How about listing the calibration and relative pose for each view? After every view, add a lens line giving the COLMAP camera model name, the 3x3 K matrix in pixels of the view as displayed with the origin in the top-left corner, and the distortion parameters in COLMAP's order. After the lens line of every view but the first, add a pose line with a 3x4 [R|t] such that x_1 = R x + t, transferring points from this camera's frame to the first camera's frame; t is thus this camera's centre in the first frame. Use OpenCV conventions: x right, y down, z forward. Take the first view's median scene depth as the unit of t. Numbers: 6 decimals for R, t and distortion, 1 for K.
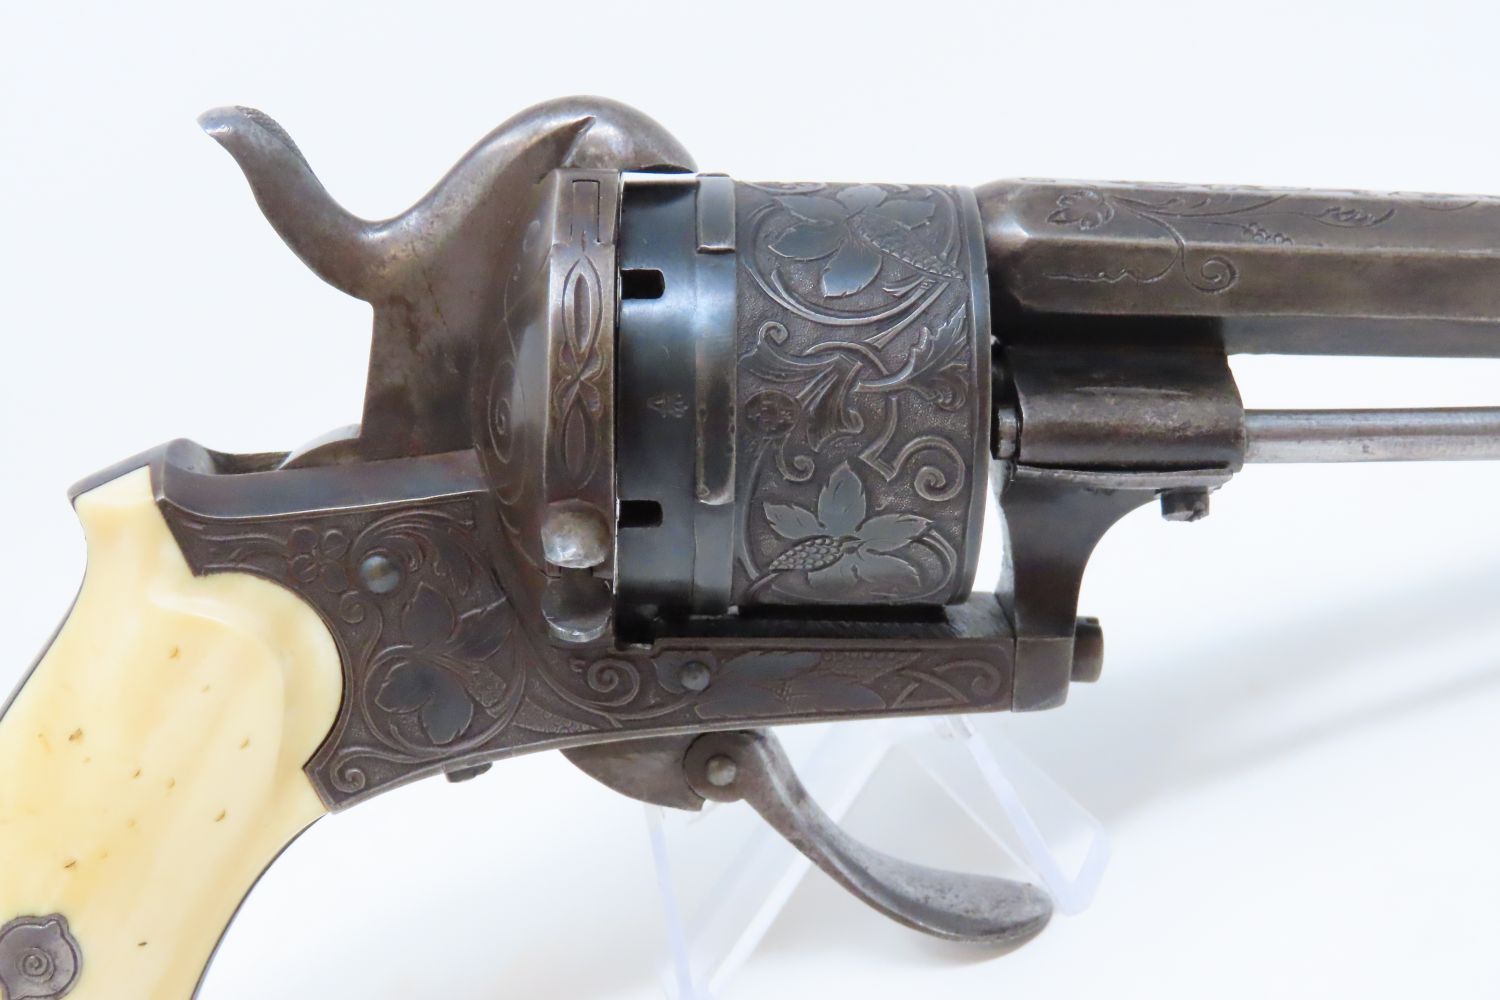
lens RADIAL K [[838.7, 0, 750.0], [0, 838.7, 500.0], [0, 0, 1]] dist [-0.014242, -0.000107]
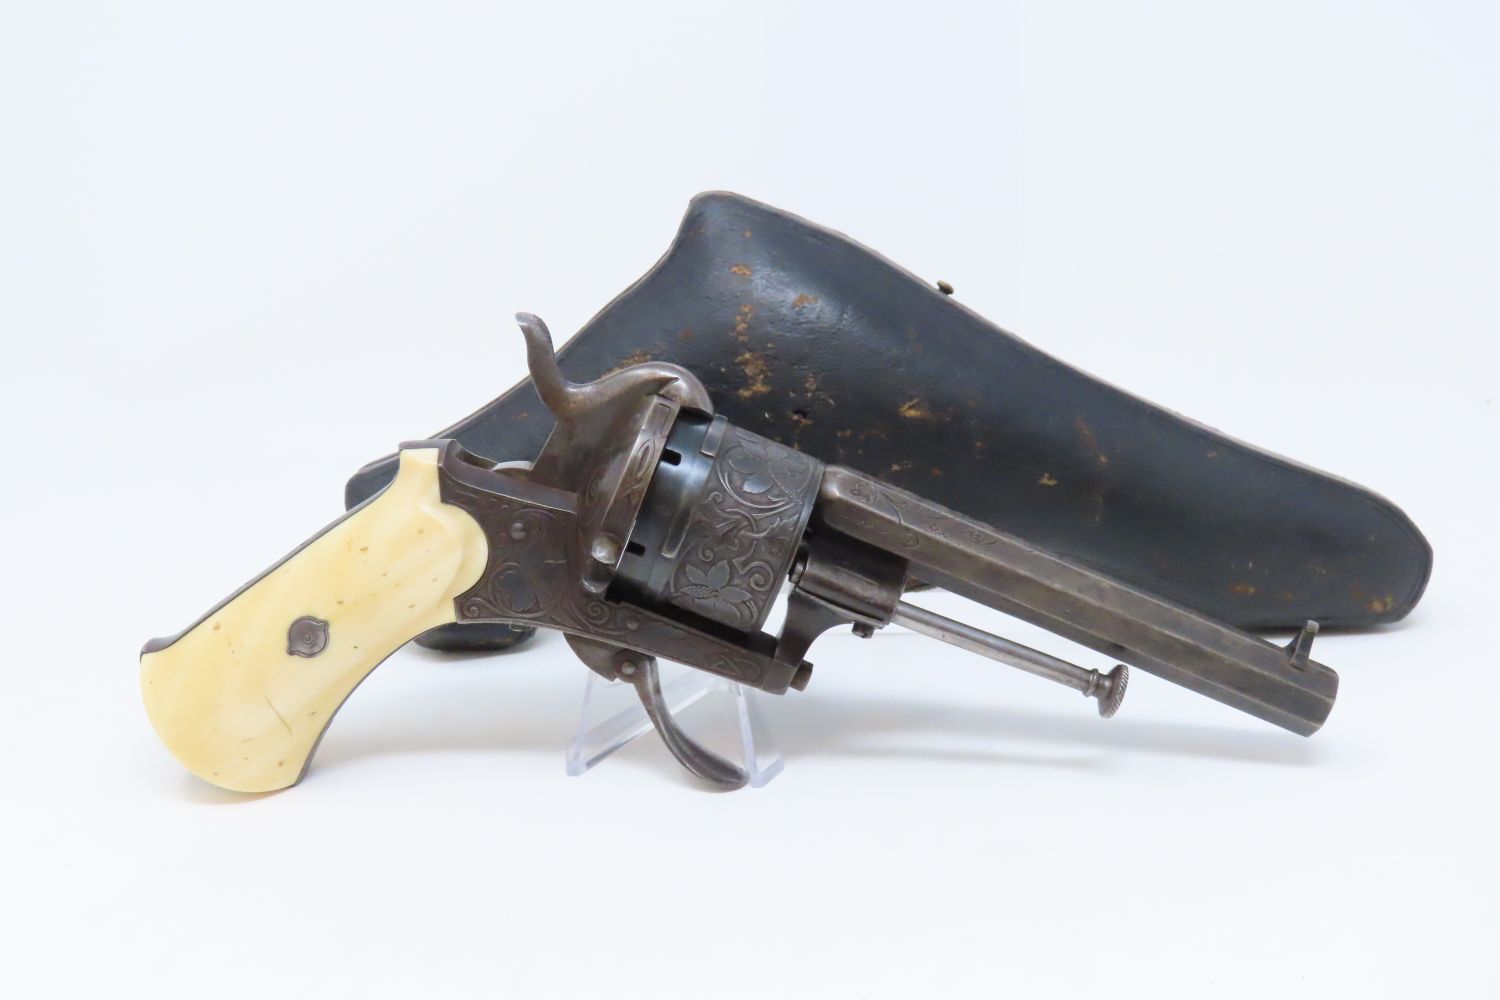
lens RADIAL K [[781.6, 0, 750.0], [0, 781.6, 500.0], [0, 0, 1]] dist [0.000073, -0.000036]
pose [[0.933107, 0.359534, 0.006883, 0.098071], [-0.359511, 0.933130, -0.004454, -0.207812], [-0.008024, 0.001682, 0.999966, -1.131917]]
